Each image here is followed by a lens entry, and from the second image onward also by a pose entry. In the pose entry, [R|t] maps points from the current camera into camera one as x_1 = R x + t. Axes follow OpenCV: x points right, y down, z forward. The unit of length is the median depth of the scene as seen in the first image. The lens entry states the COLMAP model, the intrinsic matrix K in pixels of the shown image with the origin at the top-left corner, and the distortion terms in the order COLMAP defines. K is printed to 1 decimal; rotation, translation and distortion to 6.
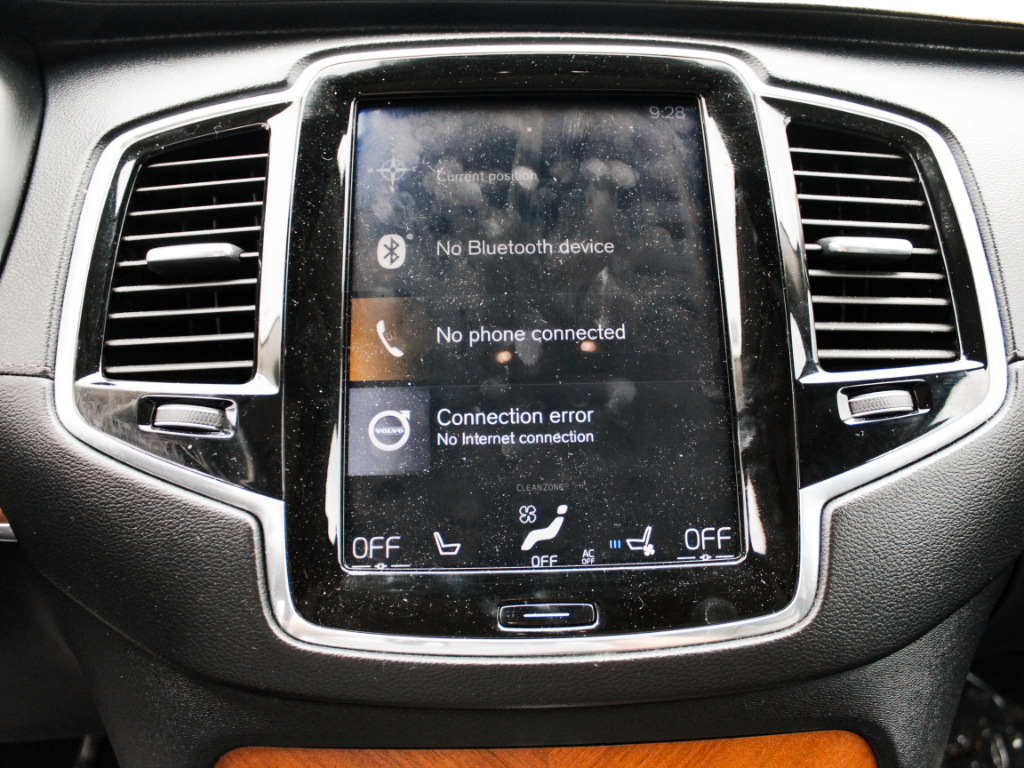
lens RADIAL K [[914.2, 0, 512.0], [0, 914.2, 384.0], [0, 0, 1]] dist [-0.178363, 0.129799]
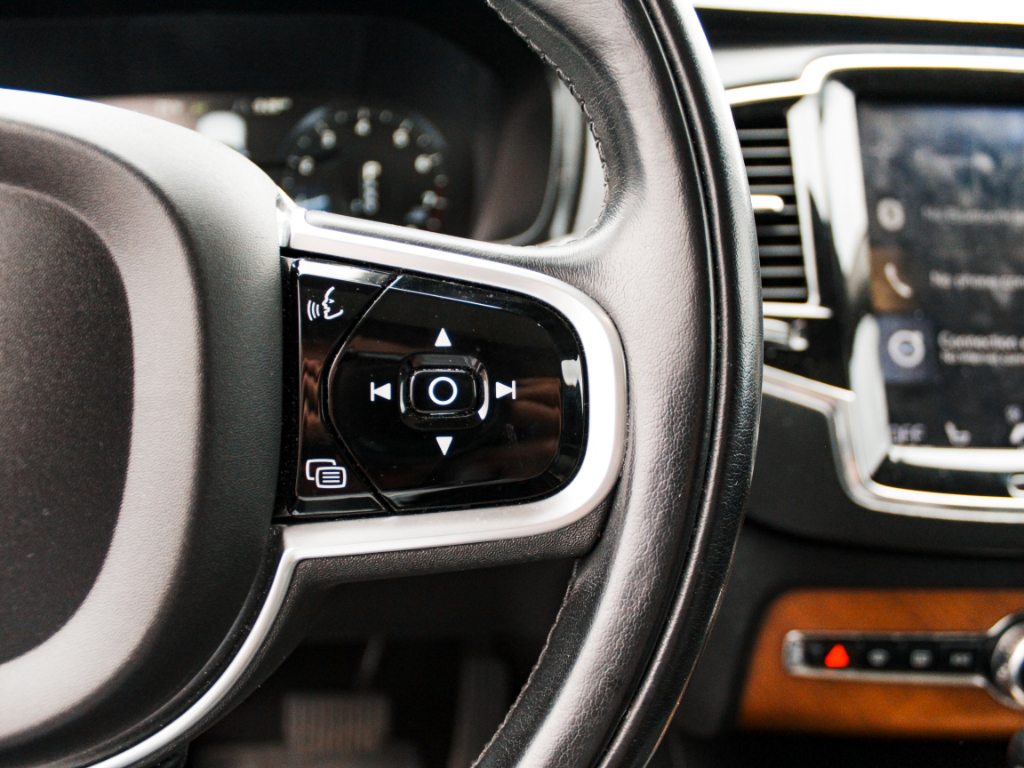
lens RADIAL K [[914.2, 0, 512.0], [0, 914.2, 384.0], [0, 0, 1]] dist [-0.178363, 0.129799]
pose [[0.997639, 0.037807, -0.057325, -0.648687], [-0.037910, 0.999281, -0.000704, 0.129127], [0.057257, 0.002876, 0.998355, -0.315123]]
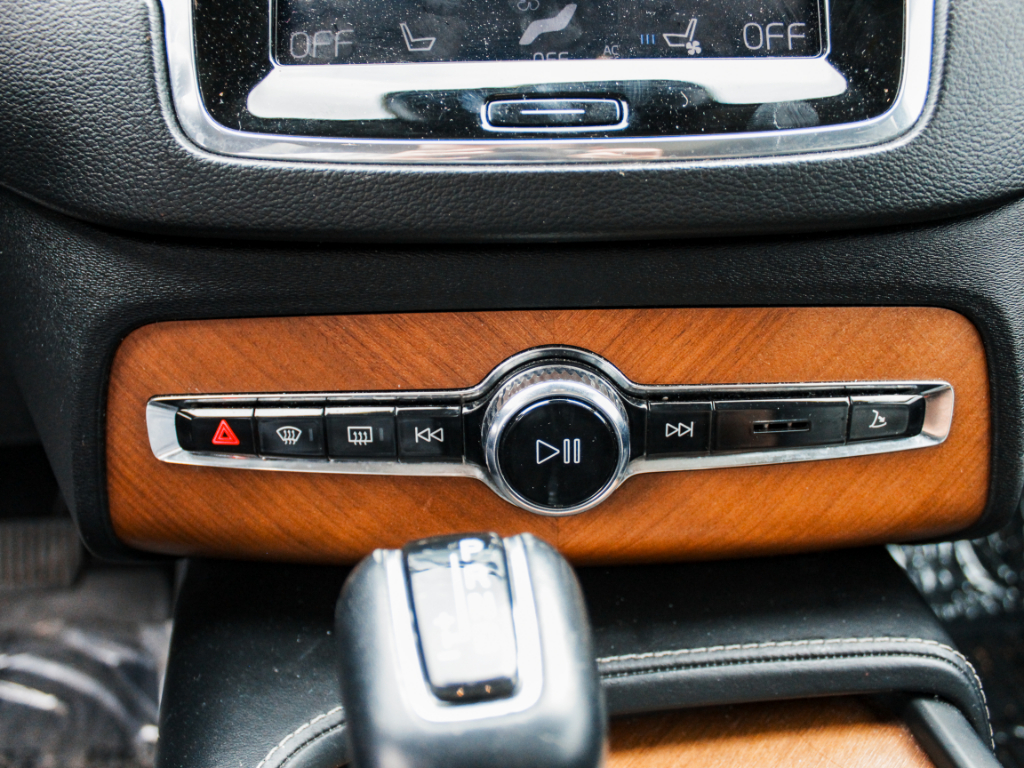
lens RADIAL K [[914.2, 0, 512.0], [0, 914.2, 384.0], [0, 0, 1]] dist [-0.178363, 0.129799]
pose [[0.999898, 0.003578, -0.013814, 0.015581], [-0.000742, 0.979771, 0.200119, 0.307881], [0.014251, -0.200088, 0.979674, 0.243324]]
